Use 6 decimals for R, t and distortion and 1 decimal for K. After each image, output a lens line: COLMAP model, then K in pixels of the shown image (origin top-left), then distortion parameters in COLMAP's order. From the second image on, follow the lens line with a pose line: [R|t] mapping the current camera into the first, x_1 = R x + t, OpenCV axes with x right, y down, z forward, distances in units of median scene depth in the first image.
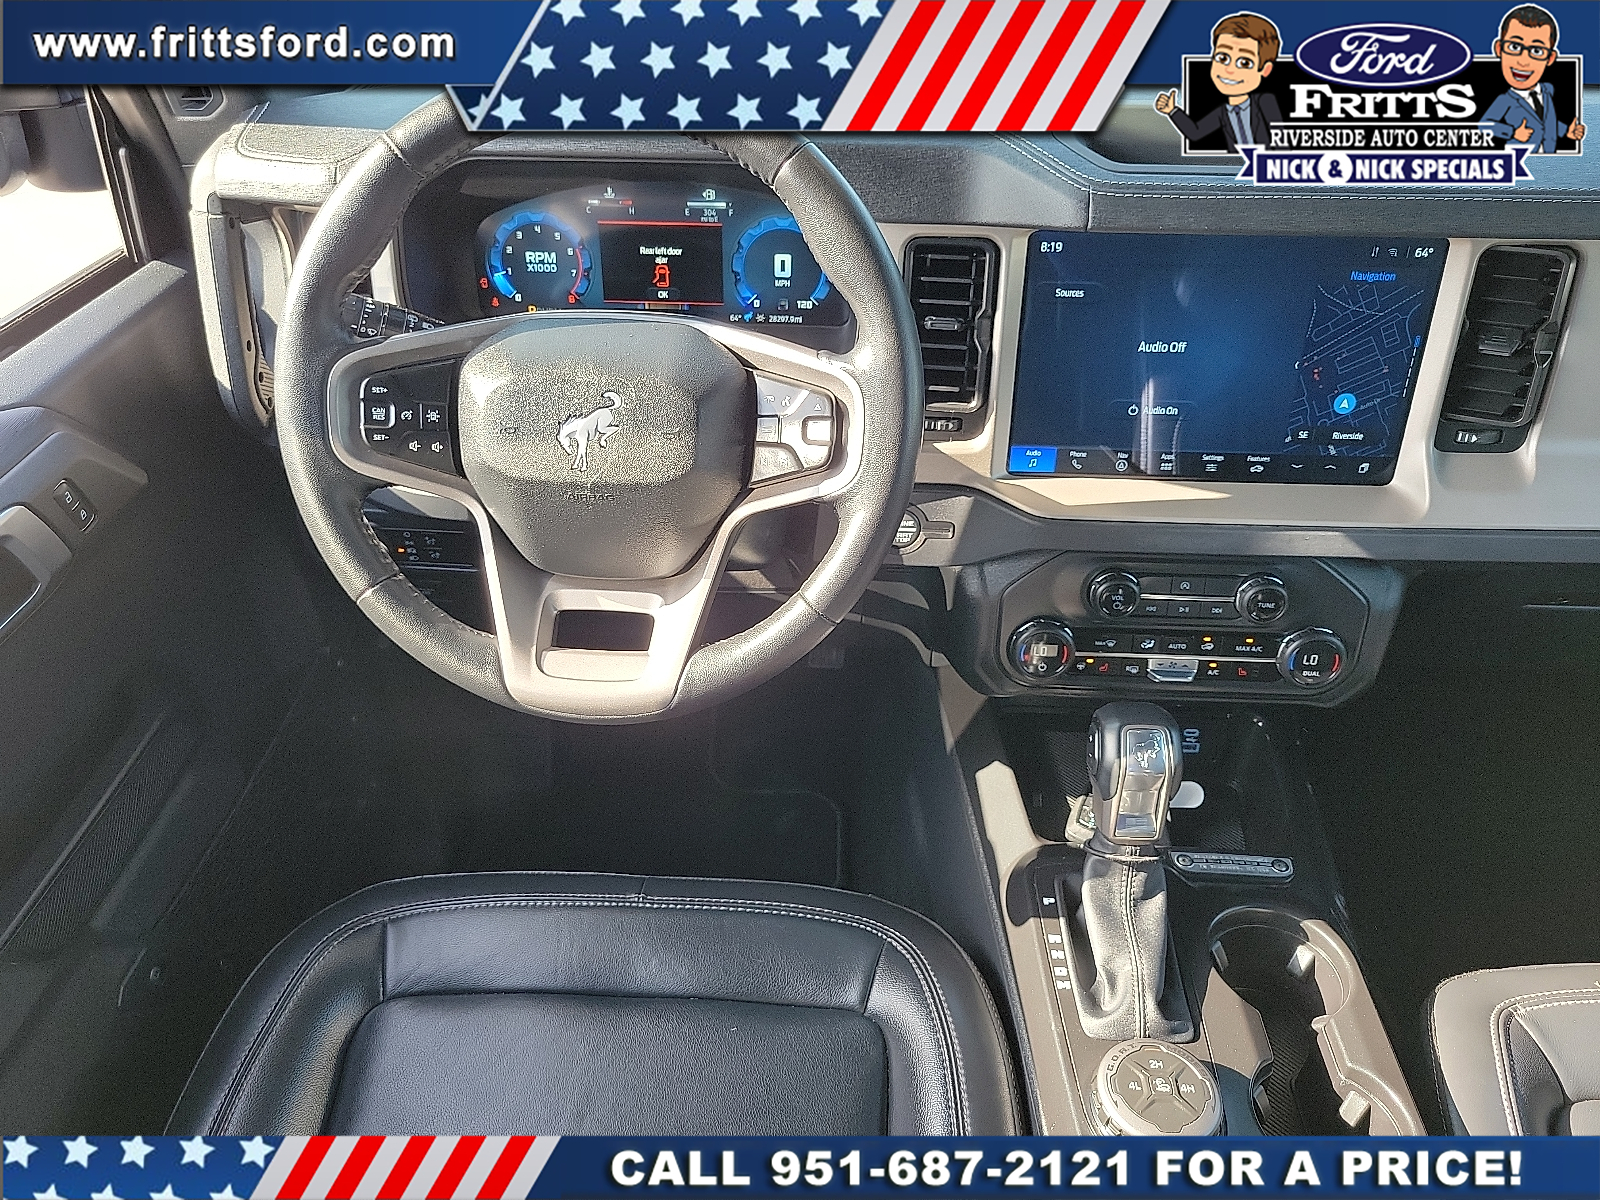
lens RADIAL K [[1199.2, 0, 787.7], [0, 1199.2, 595.4], [0, 0, 1]] dist [0.003240, 0.000751]
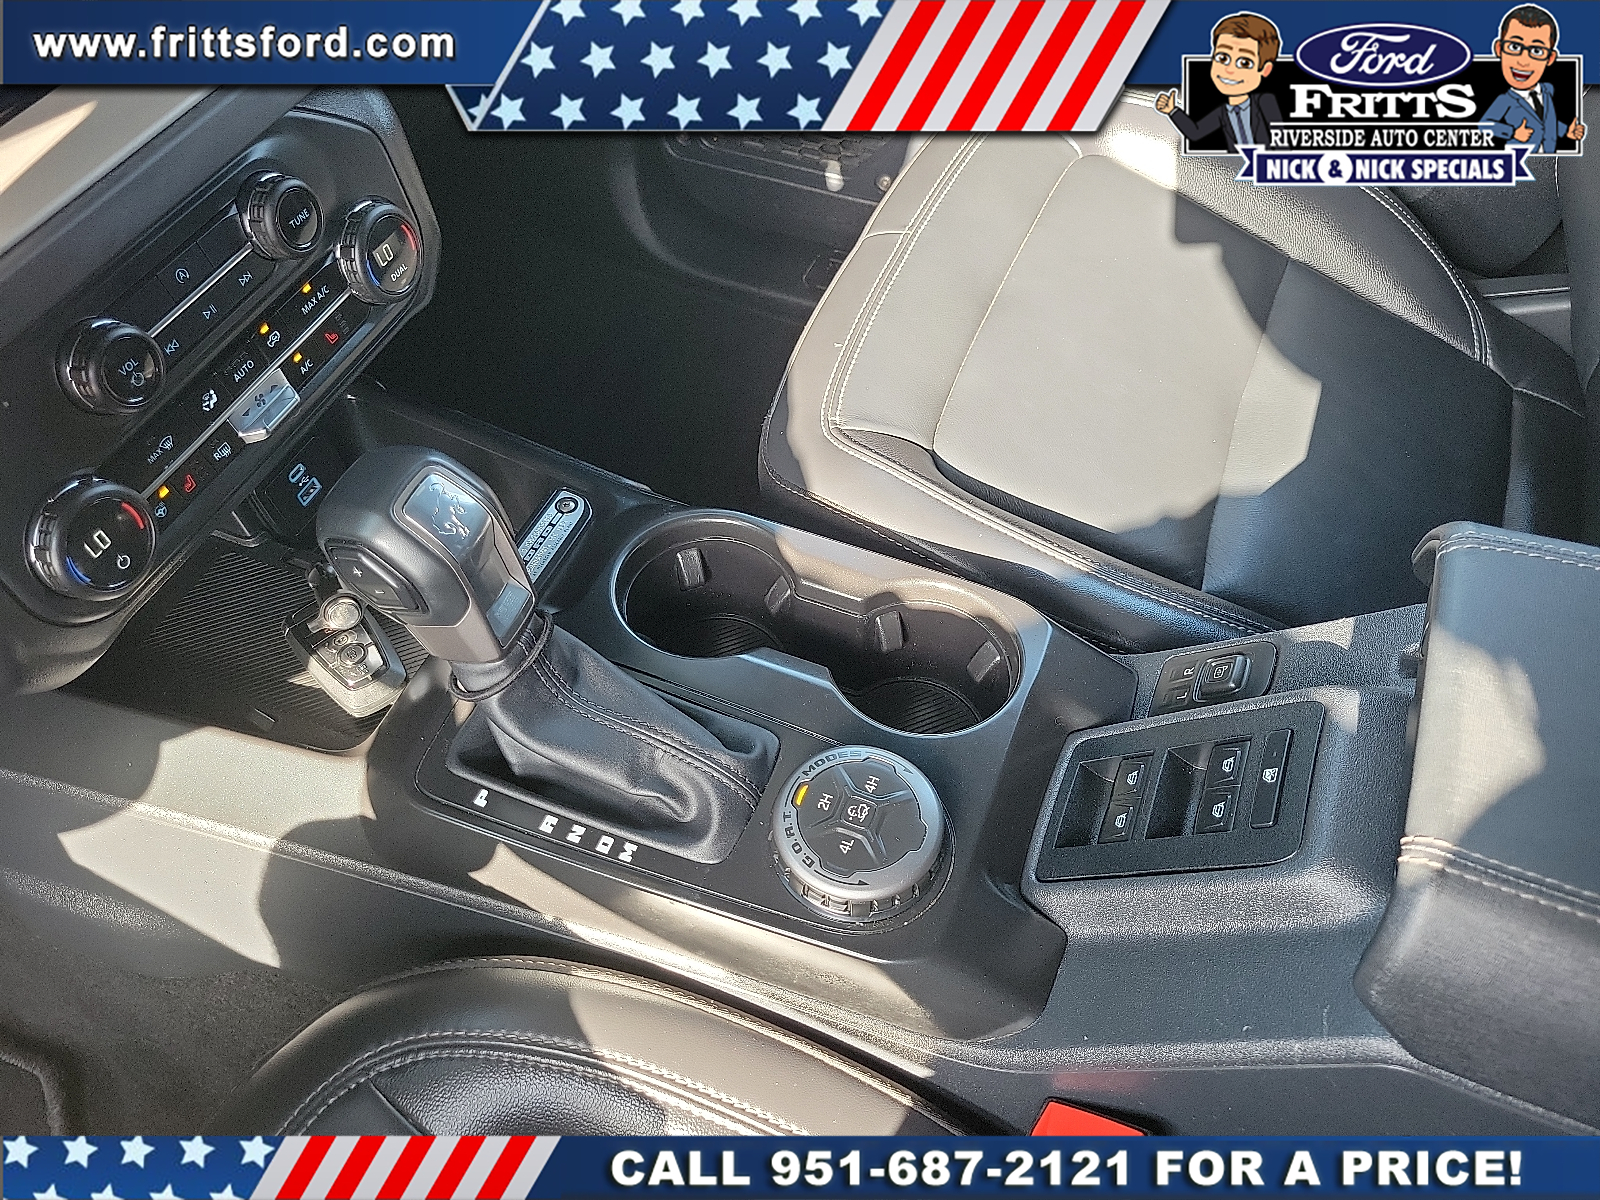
lens RADIAL K [[1199.2, 0, 794.8], [0, 1199.2, 605.8], [0, 0, 1]] dist [0.003240, 0.000751]
pose [[0.326047, -0.752331, 0.572444, -0.011024], [0.538034, 0.645573, 0.541992, -0.058029], [-0.777311, 0.131280, 0.615266, 0.453969]]
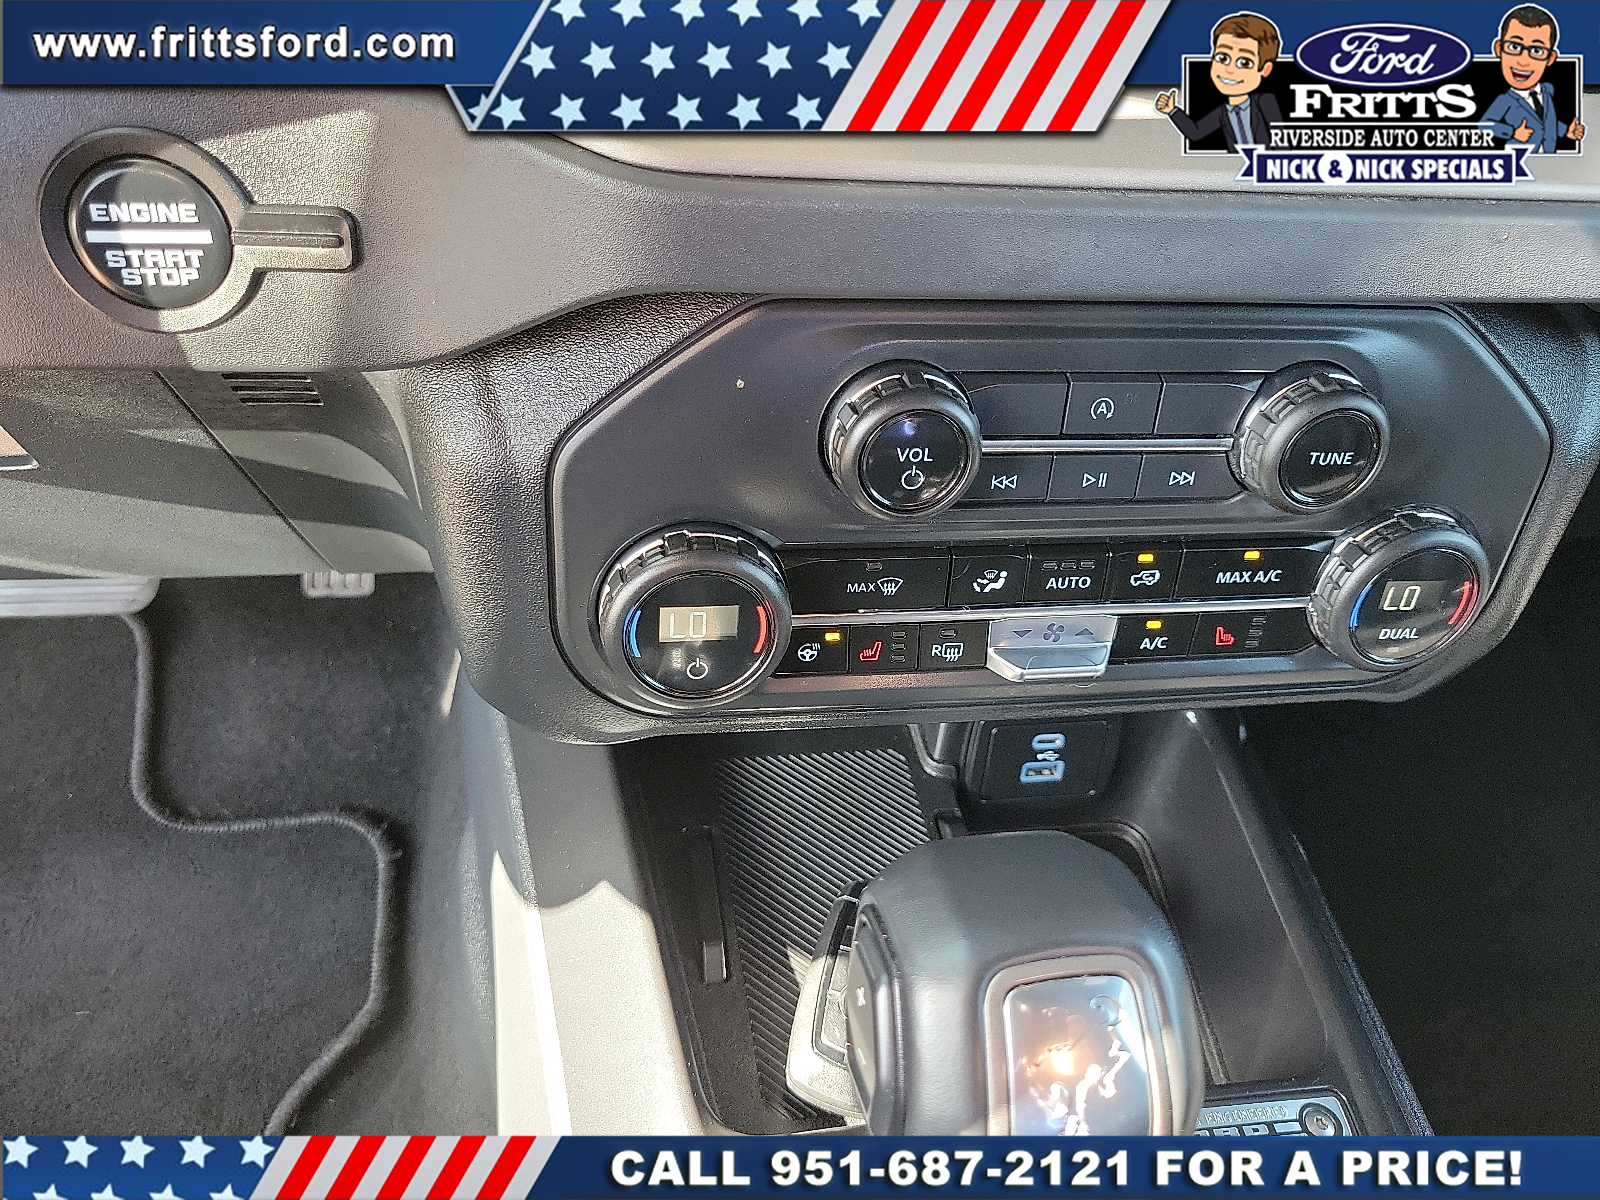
lens RADIAL K [[1199.2, 0, 798.1], [0, 1199.2, 602.4], [0, 0, 1]] dist [0.003240, 0.000751]
pose [[0.973056, -0.070296, 0.219594, 0.172471], [0.041089, 0.990014, 0.134850, -0.003109], [-0.226880, -0.122194, 0.966227, 0.690567]]
